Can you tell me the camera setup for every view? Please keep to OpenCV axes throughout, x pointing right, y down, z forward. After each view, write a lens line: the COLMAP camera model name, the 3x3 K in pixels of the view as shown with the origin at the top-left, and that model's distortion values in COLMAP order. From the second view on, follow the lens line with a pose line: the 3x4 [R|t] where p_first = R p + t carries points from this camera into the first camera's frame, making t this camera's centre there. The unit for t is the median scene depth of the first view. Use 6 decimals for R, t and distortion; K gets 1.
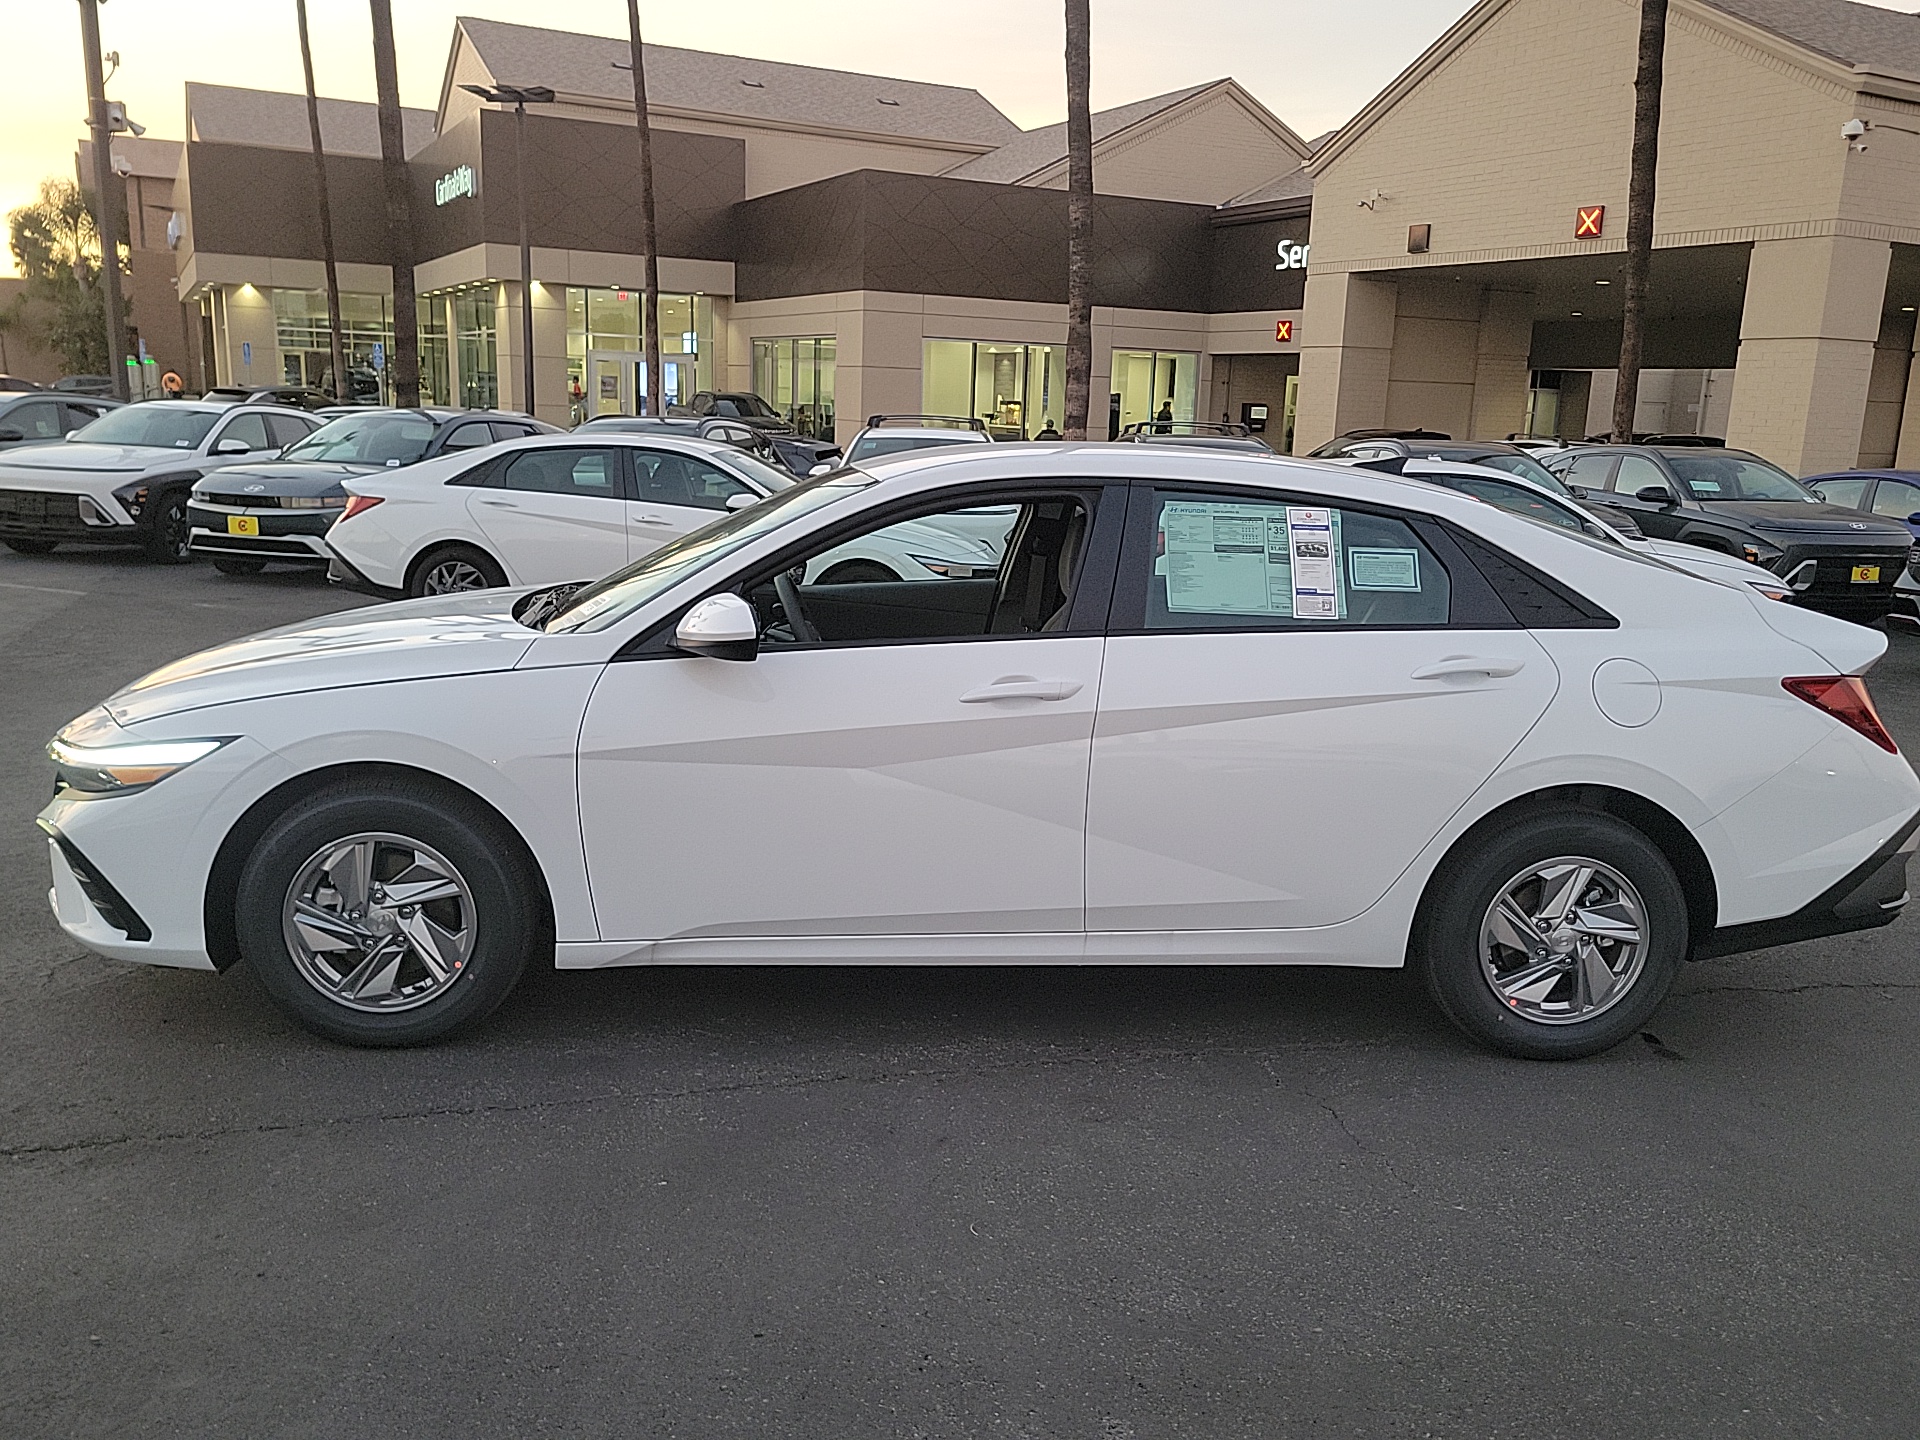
lens RADIAL K [[1510.4, 0, 960.0], [0, 1510.4, 720.0], [0, 0, 1]] dist [0.024950, -0.007291]
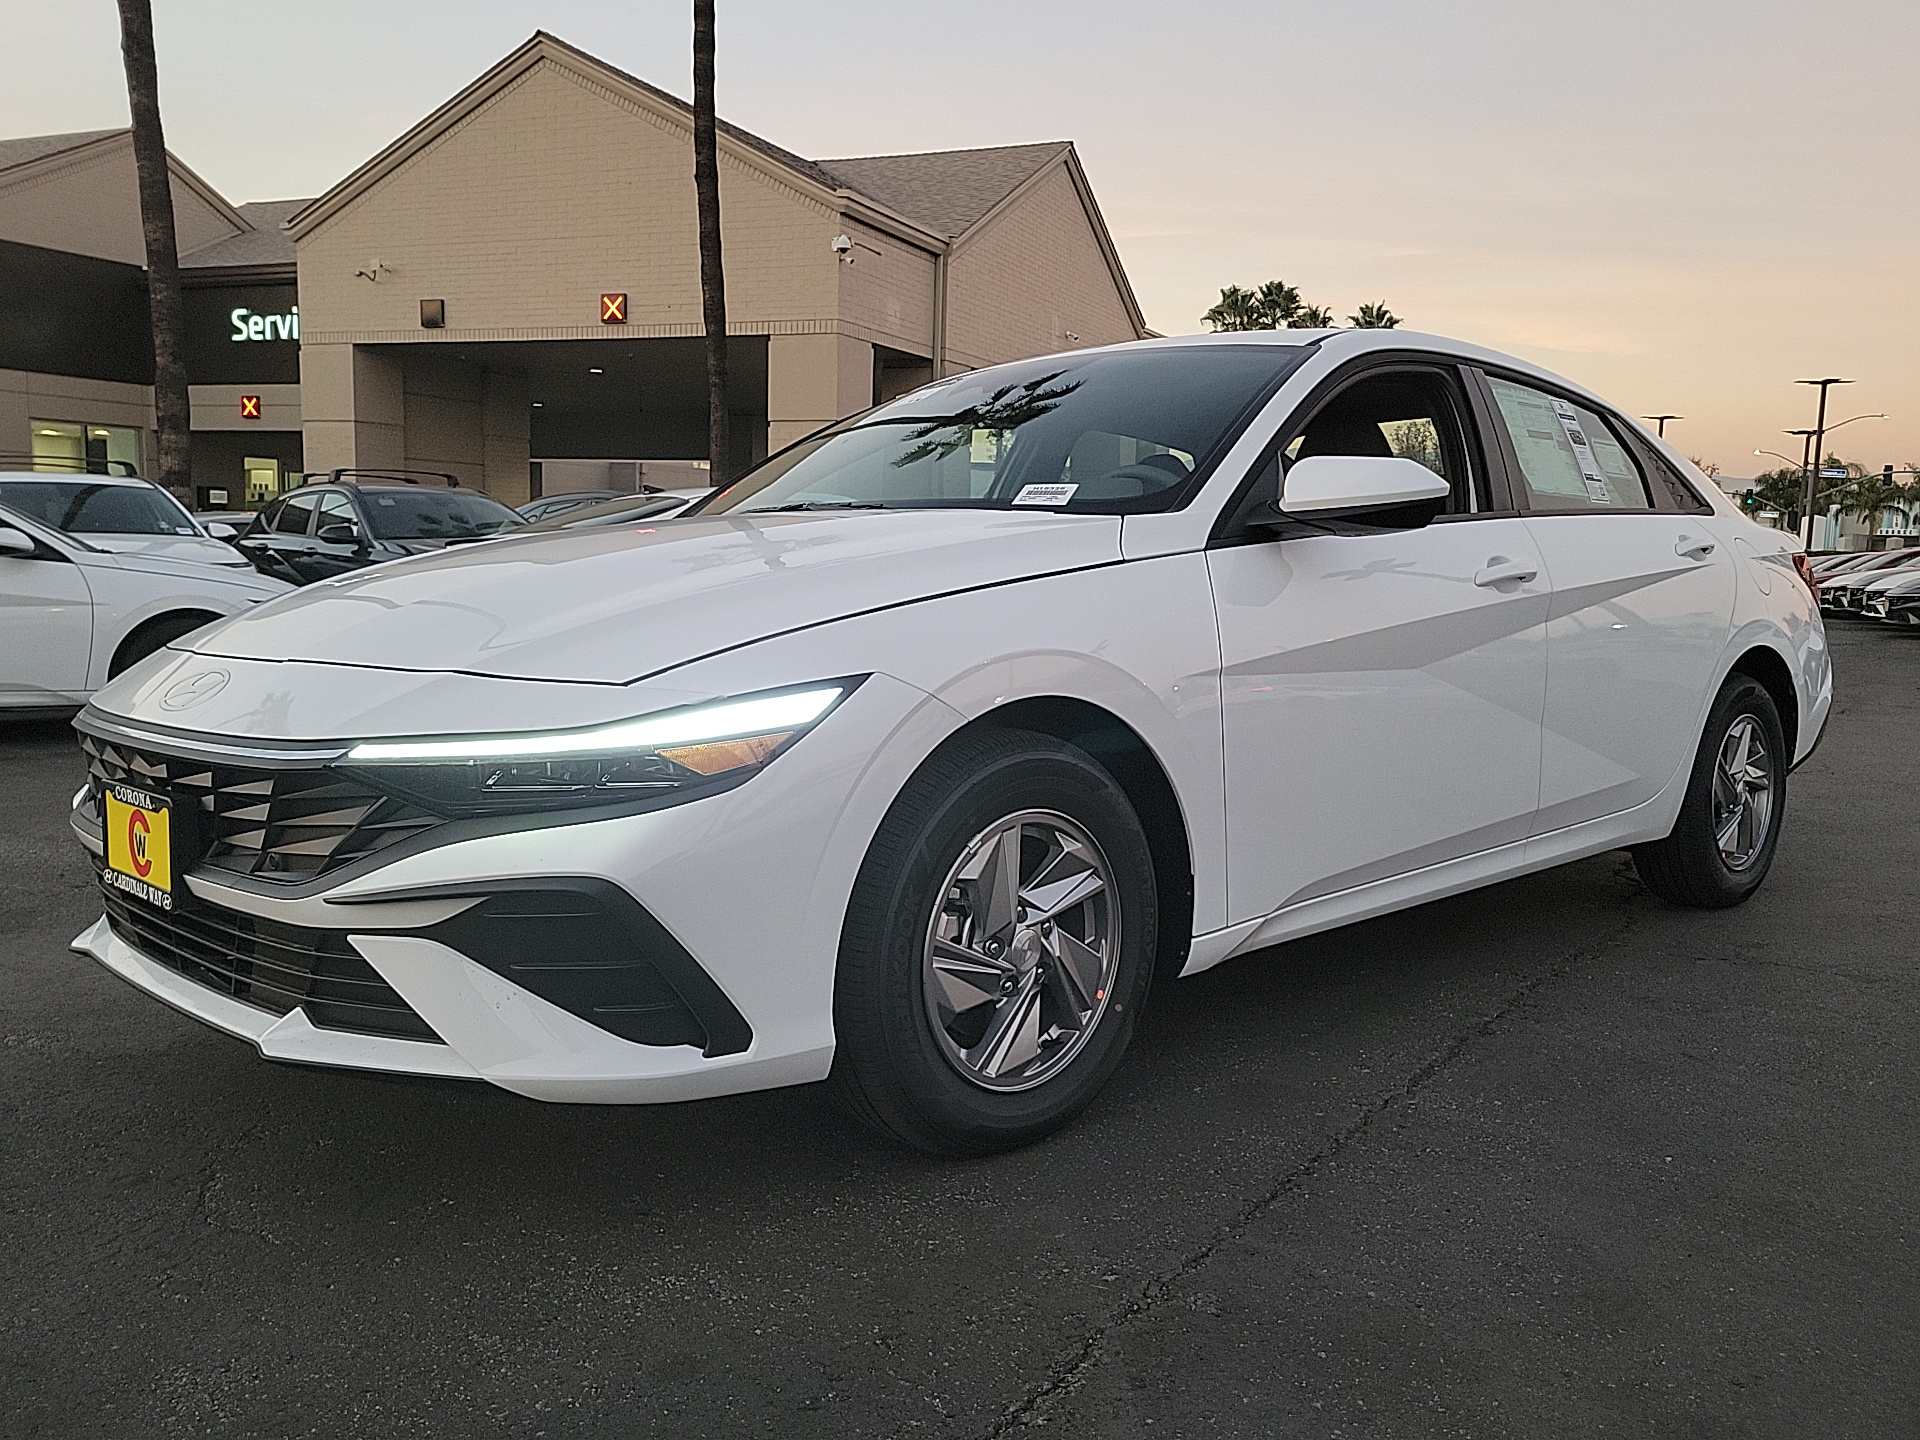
lens RADIAL K [[1532.7, 0, 960.0], [0, 1532.7, 720.0], [0, 0, 1]] dist [0.021100, -0.006055]
pose [[0.784378, -0.088088, 0.613997, -0.744036], [0.126070, 0.991844, -0.018757, 0.041065], [-0.607337, 0.092120, 0.789086, 0.452558]]
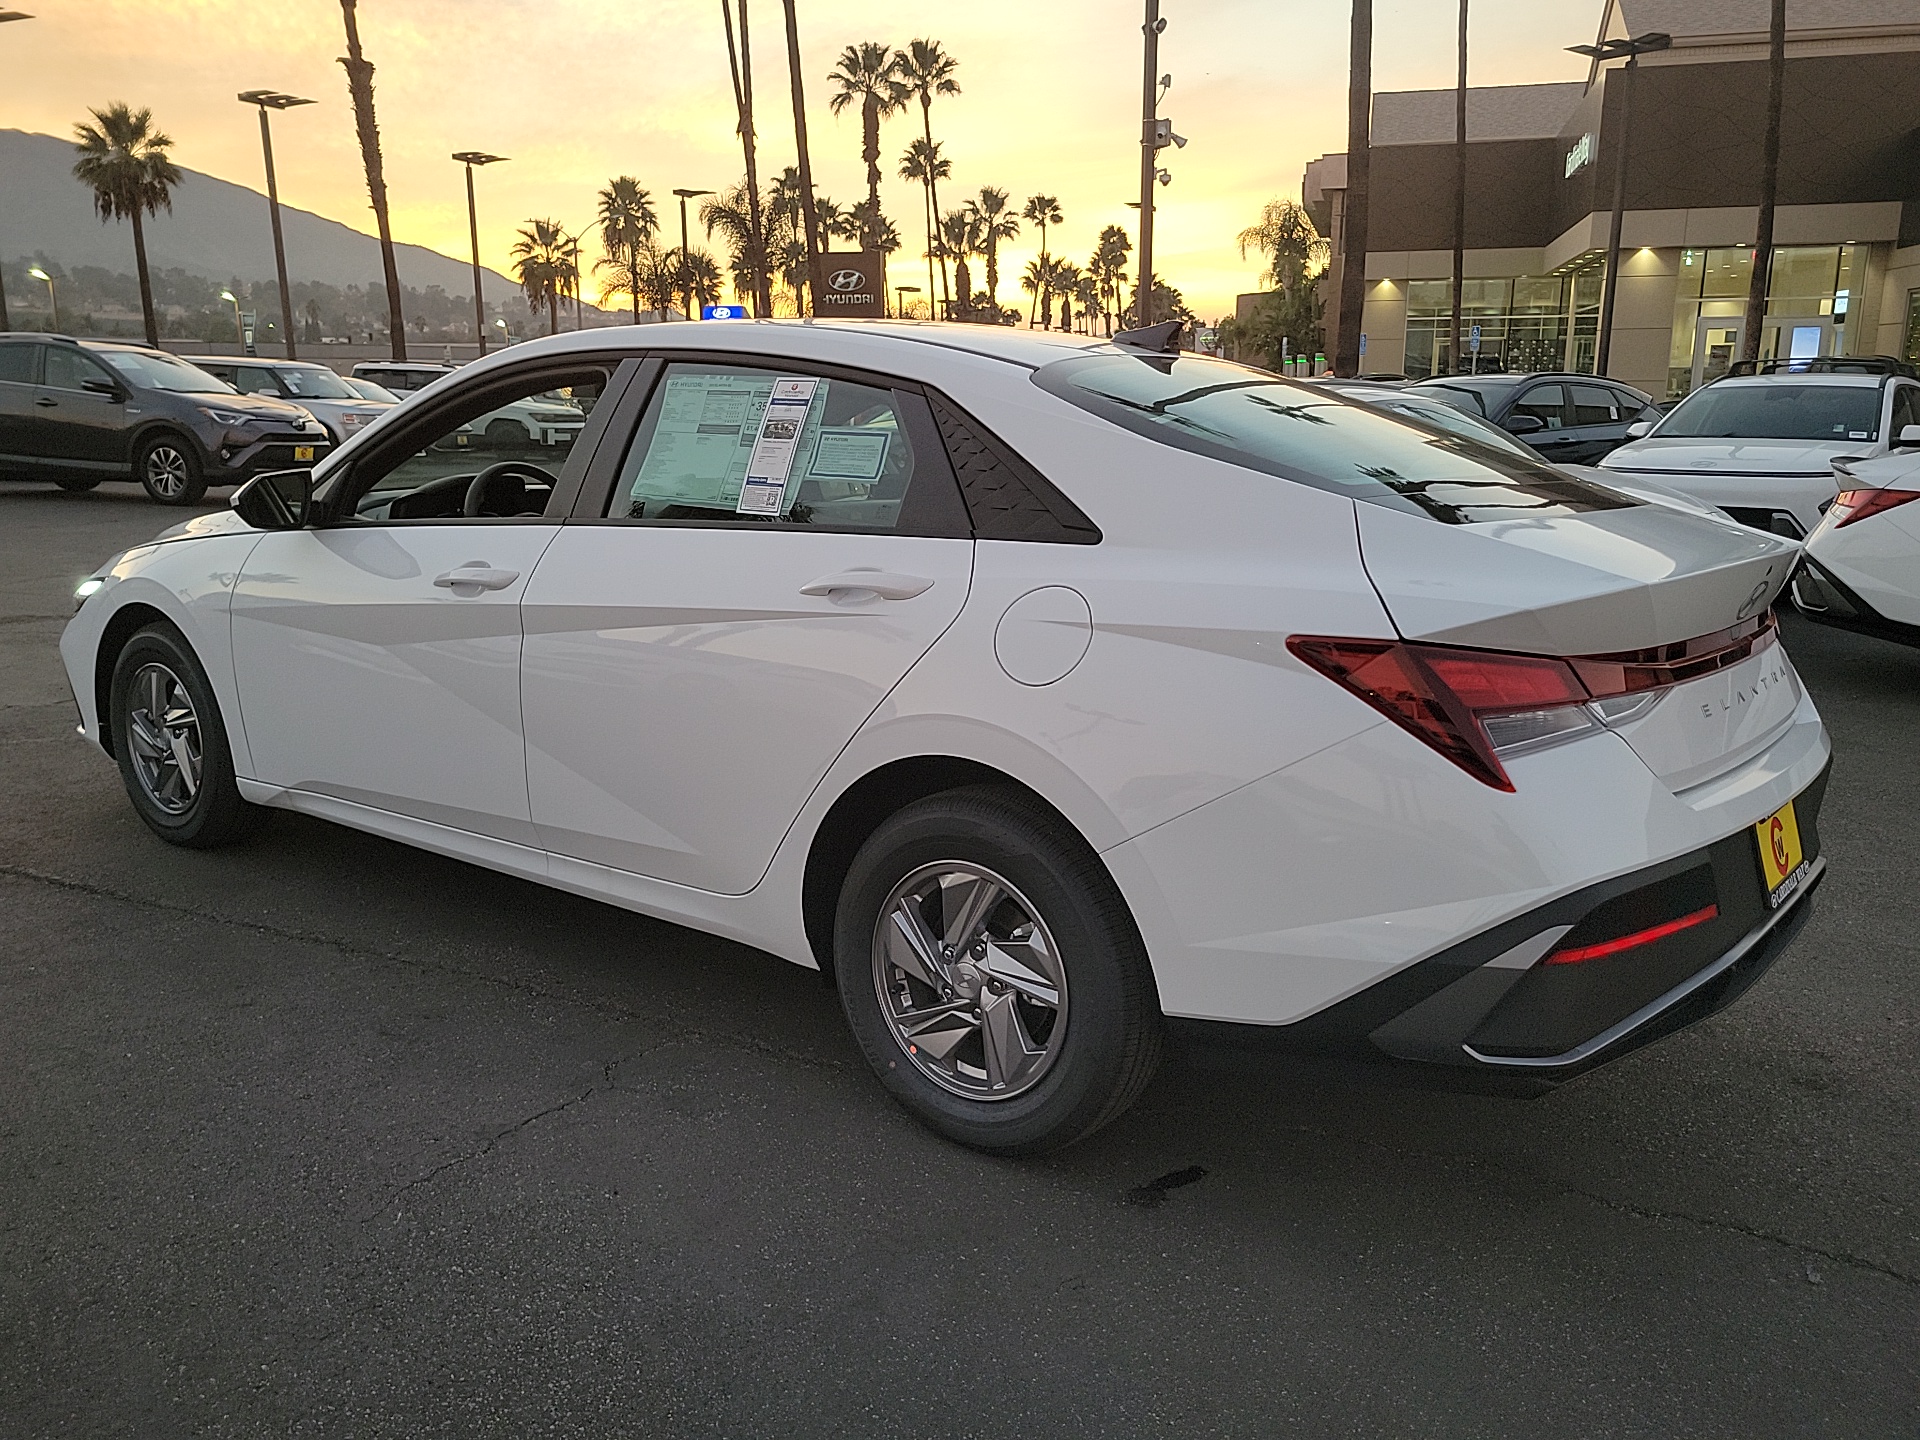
lens RADIAL K [[1510.4, 0, 960.0], [0, 1510.4, 720.0], [0, 0, 1]] dist [0.024950, -0.007291]
pose [[0.751130, 0.113284, -0.650362, 0.835371], [-0.107640, 0.992999, 0.048649, -0.008998], [0.651320, 0.033463, 0.758065, 0.457195]]
